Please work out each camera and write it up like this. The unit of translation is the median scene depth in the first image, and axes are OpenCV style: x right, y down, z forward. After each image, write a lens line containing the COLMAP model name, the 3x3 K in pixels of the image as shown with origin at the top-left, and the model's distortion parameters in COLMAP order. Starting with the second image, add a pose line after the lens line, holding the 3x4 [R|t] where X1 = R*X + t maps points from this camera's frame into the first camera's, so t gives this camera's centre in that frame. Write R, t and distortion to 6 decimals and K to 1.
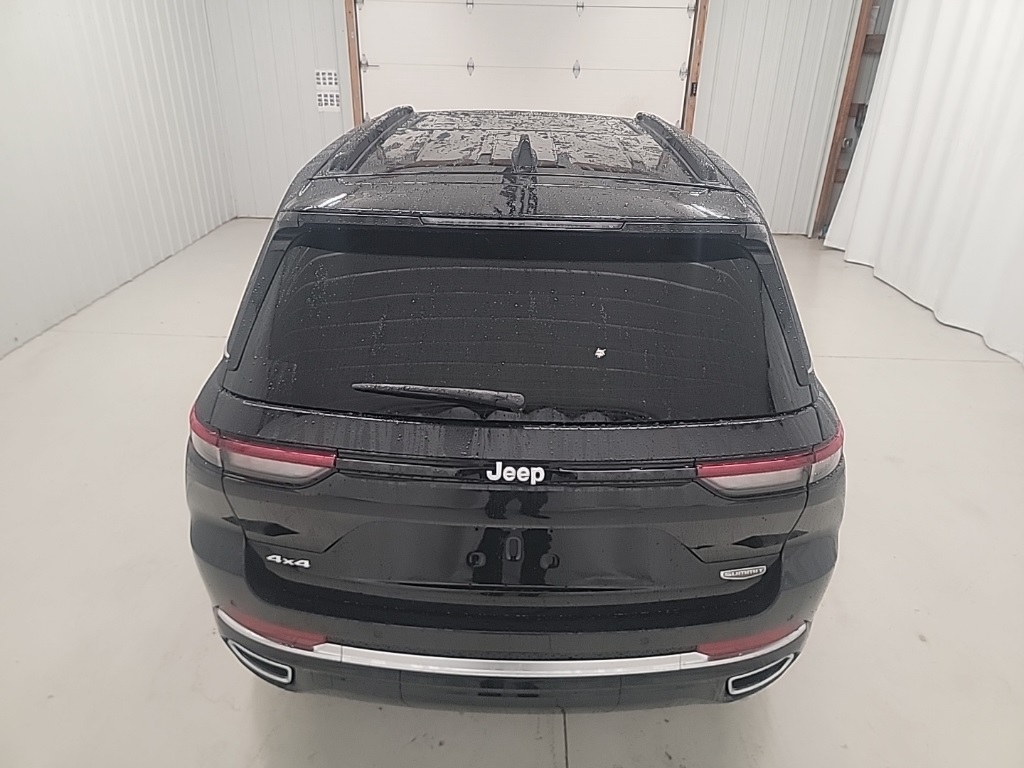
lens RADIAL K [[814.1, 0, 514.4], [0, 814.1, 427.6], [0, 0, 1]] dist [0.106596, -0.128852]
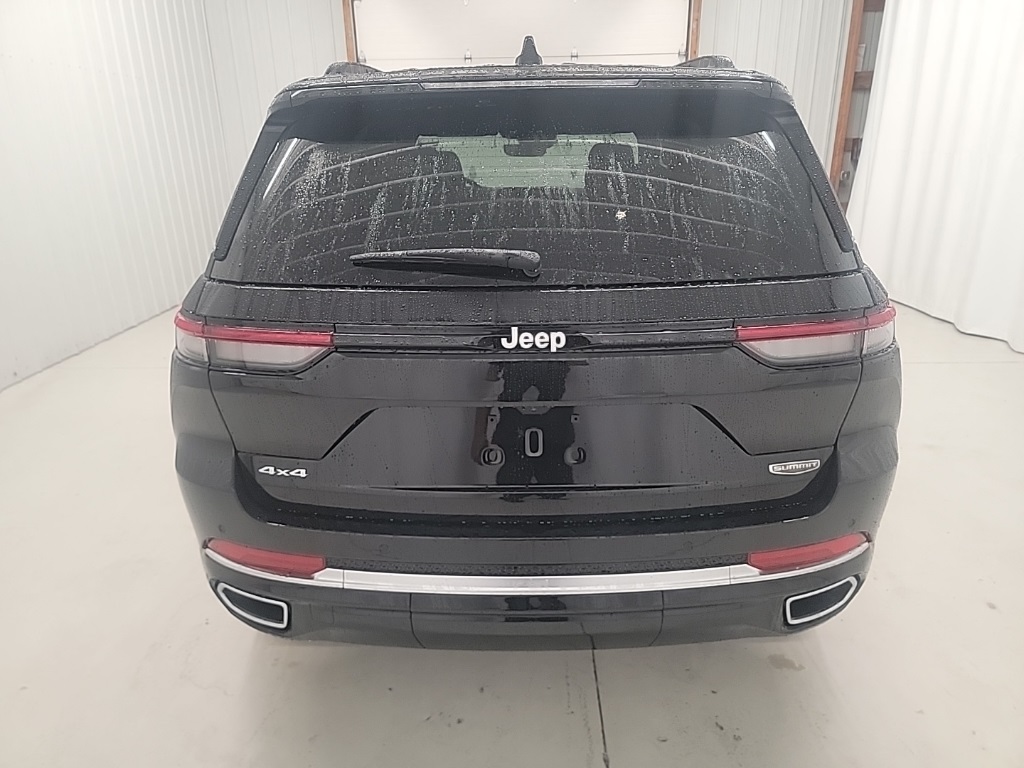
lens RADIAL K [[815.6, 0, 510.9], [0, 815.6, 413.6], [0, 0, 1]] dist [0.105673, -0.128236]
pose [[0.999192, -0.038248, -0.012322, -0.013432], [0.036338, 0.990943, -0.129273, 0.222459], [0.017155, 0.128720, 0.991533, 0.108160]]
